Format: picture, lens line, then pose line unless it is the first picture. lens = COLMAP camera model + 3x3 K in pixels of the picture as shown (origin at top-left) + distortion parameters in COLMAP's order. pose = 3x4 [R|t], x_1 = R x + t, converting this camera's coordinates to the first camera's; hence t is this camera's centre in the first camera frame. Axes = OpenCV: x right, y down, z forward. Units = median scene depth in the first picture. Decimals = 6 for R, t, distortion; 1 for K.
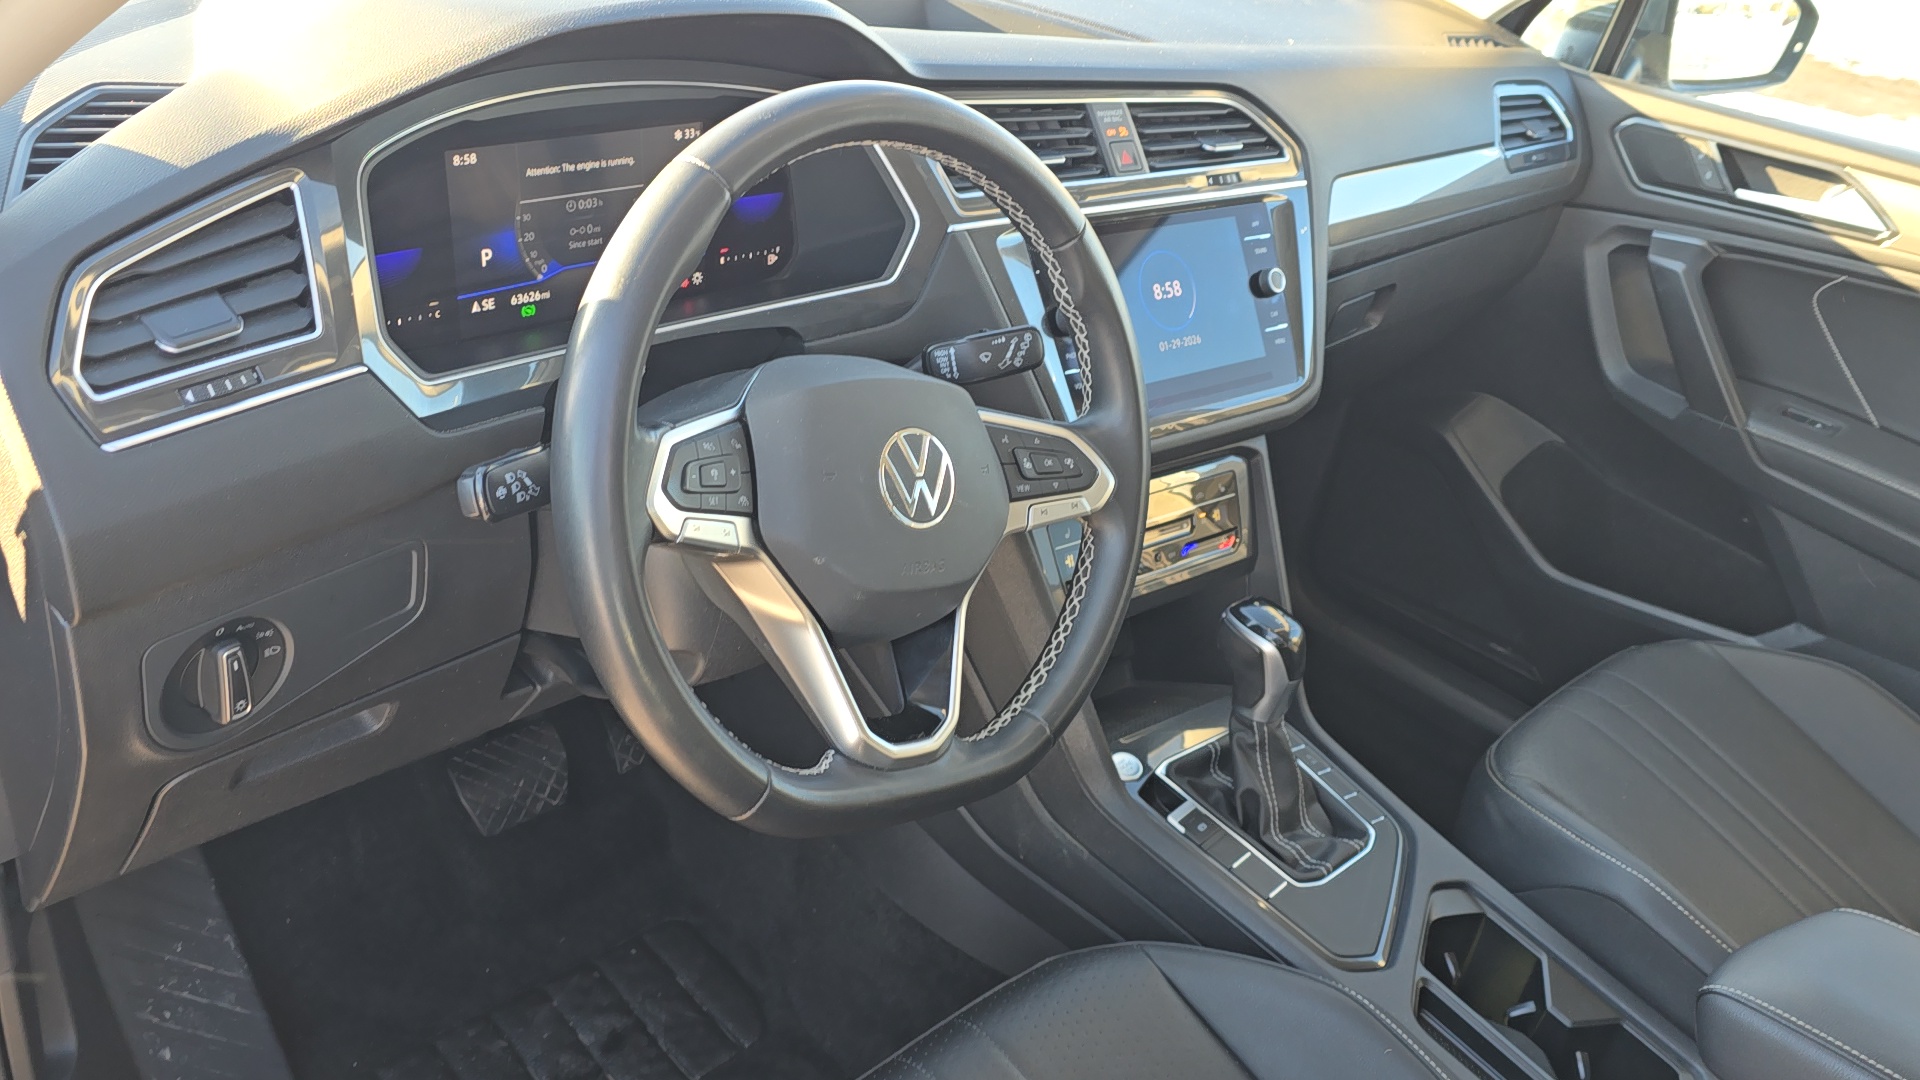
lens RADIAL K [[1611.3, 0, 974.4], [0, 1611.3, 545.4], [0, 0, 1]] dist [0.000613, 0.017963]
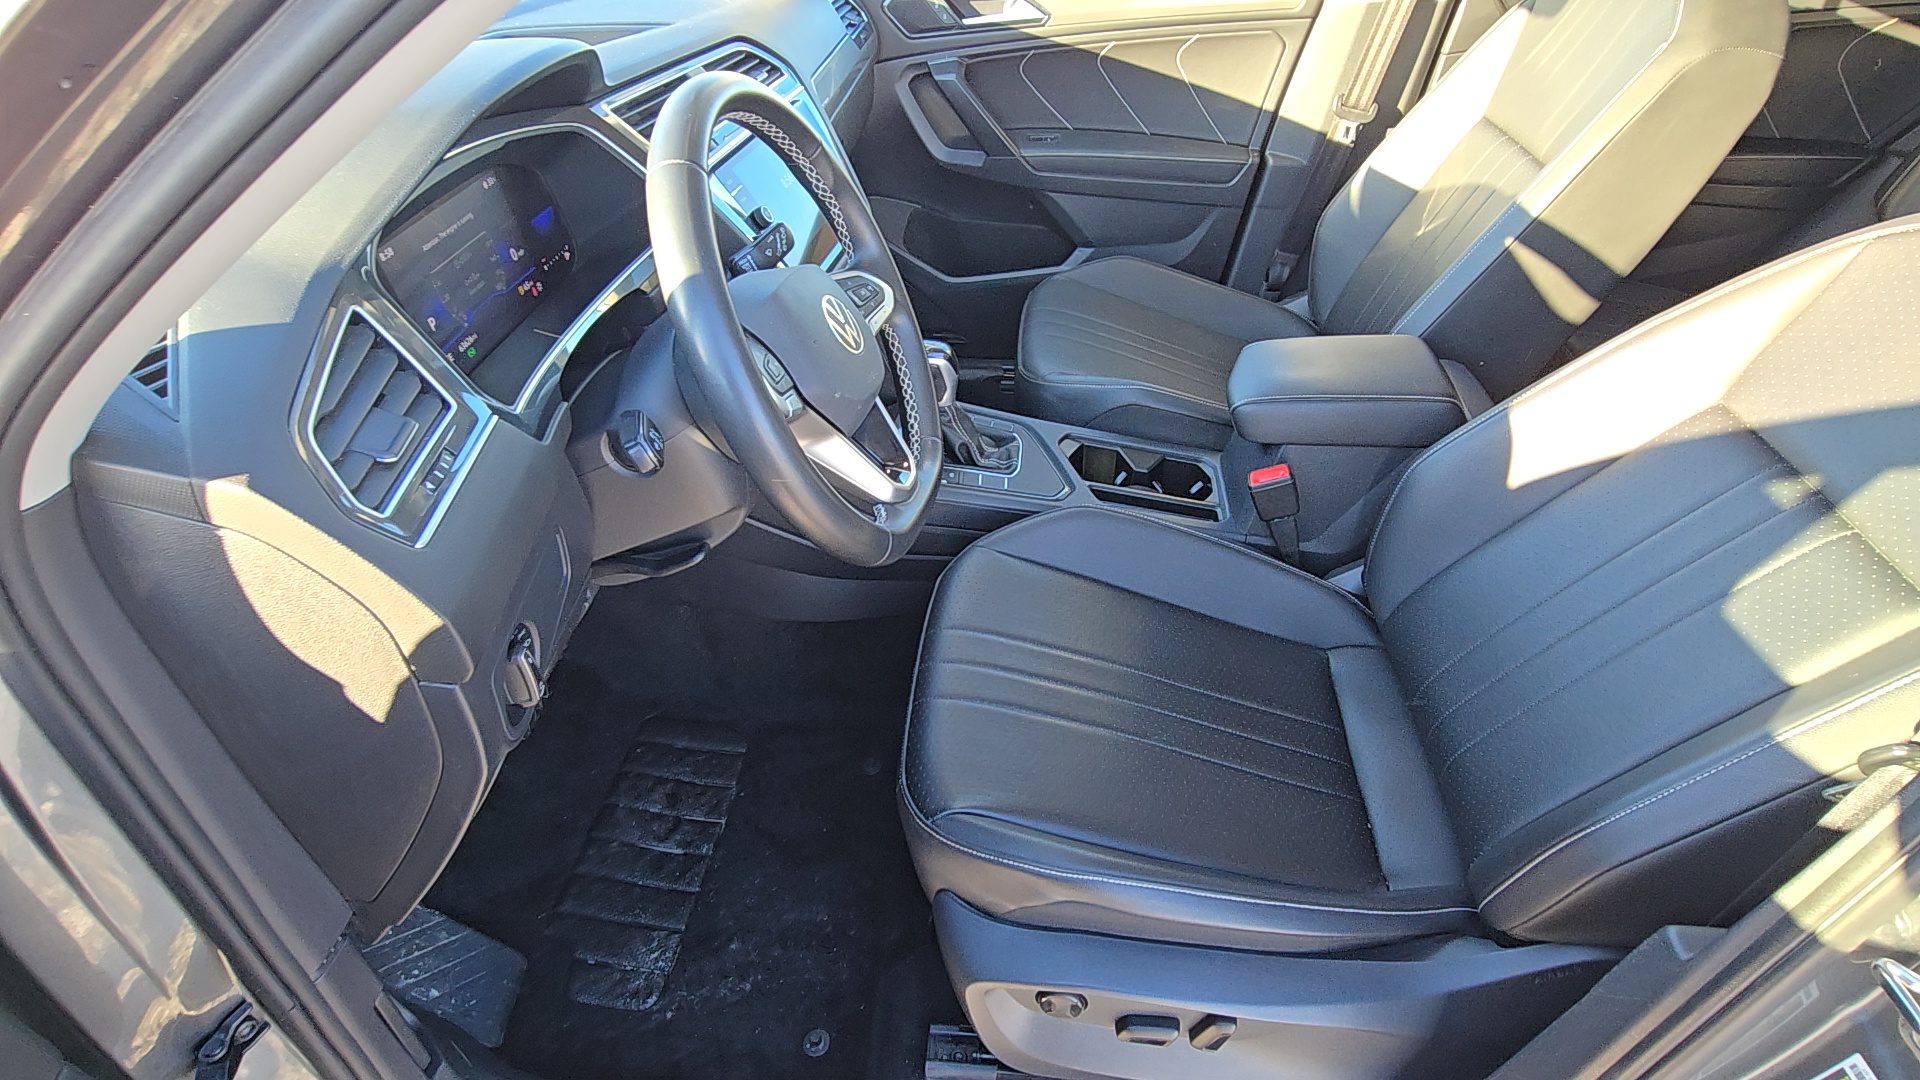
lens RADIAL K [[974.8, 0, 961.5], [0, 974.8, 550.9], [0, 0, 1]] dist [0.003810, 0.001994]
pose [[0.758410, -0.515799, 0.398454, -0.309211], [0.425892, 0.854951, 0.296099, -0.060367], [-0.493386, -0.054866, 0.868078, 0.087733]]
